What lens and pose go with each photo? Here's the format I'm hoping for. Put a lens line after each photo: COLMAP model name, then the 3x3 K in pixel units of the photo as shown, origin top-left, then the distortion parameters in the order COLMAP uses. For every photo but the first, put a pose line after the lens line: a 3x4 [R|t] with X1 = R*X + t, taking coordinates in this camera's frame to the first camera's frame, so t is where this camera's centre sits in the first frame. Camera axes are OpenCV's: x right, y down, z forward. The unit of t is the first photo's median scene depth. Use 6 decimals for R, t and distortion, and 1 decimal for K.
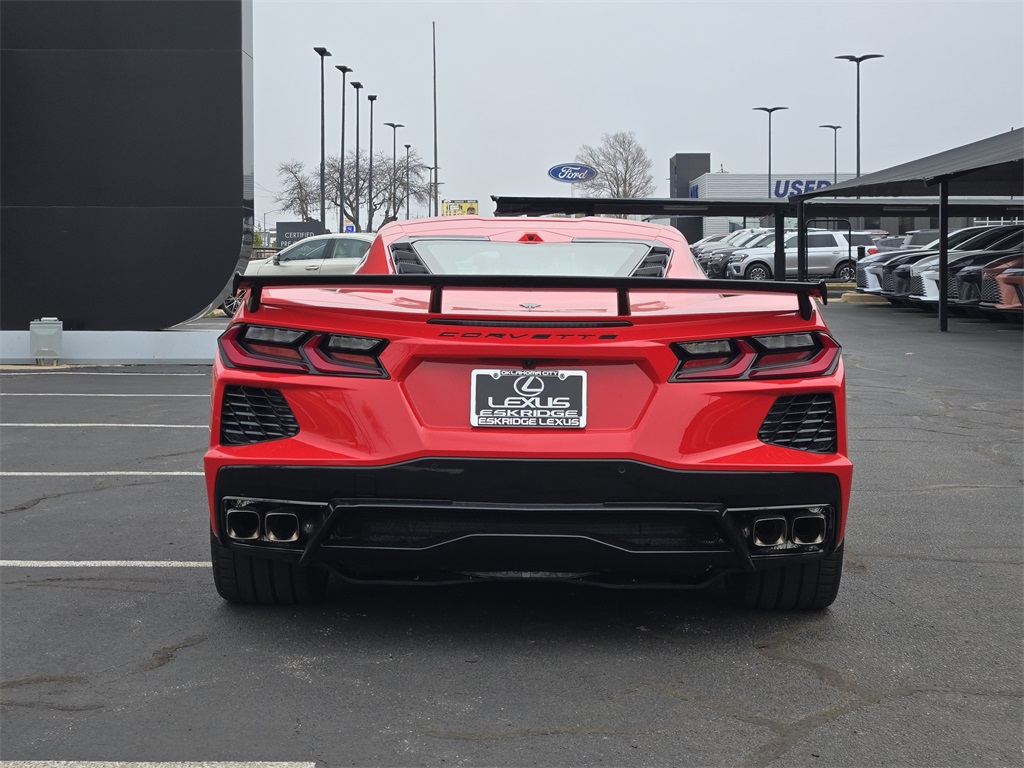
lens RADIAL K [[1851.8, 0, 512.0], [0, 1851.8, 384.0], [0, 0, 1]] dist [-0.192353, 1.894698]
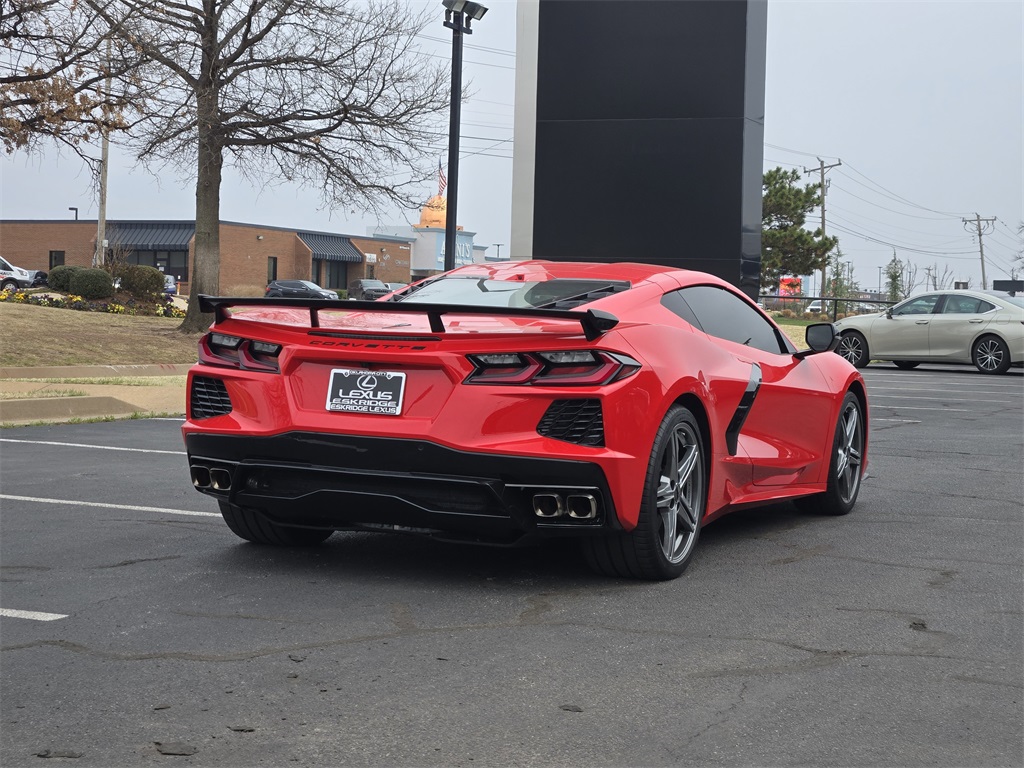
lens RADIAL K [[1851.8, 0, 512.0], [0, 1851.8, 384.0], [0, 0, 1]] dist [-0.192353, 1.894698]
pose [[0.921714, 0.039646, -0.385838, 0.624418], [-0.051201, 0.998494, -0.019716, 0.023191], [0.384475, 0.037928, 0.922356, -0.205131]]
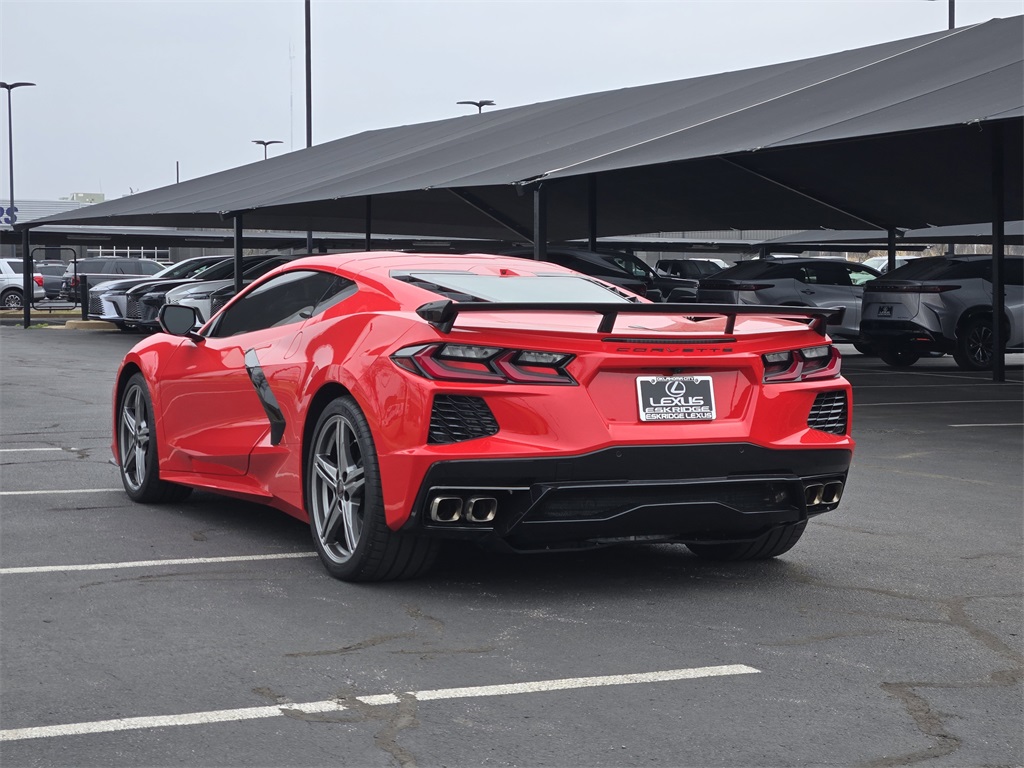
lens RADIAL K [[1851.8, 0, 512.0], [0, 1851.8, 384.0], [0, 0, 1]] dist [-0.192353, 1.894698]
pose [[0.876766, -0.019049, 0.480540, -0.709067], [0.026205, 0.999623, -0.008186, 0.005334], [-0.480203, 0.019770, 0.876934, -0.080936]]
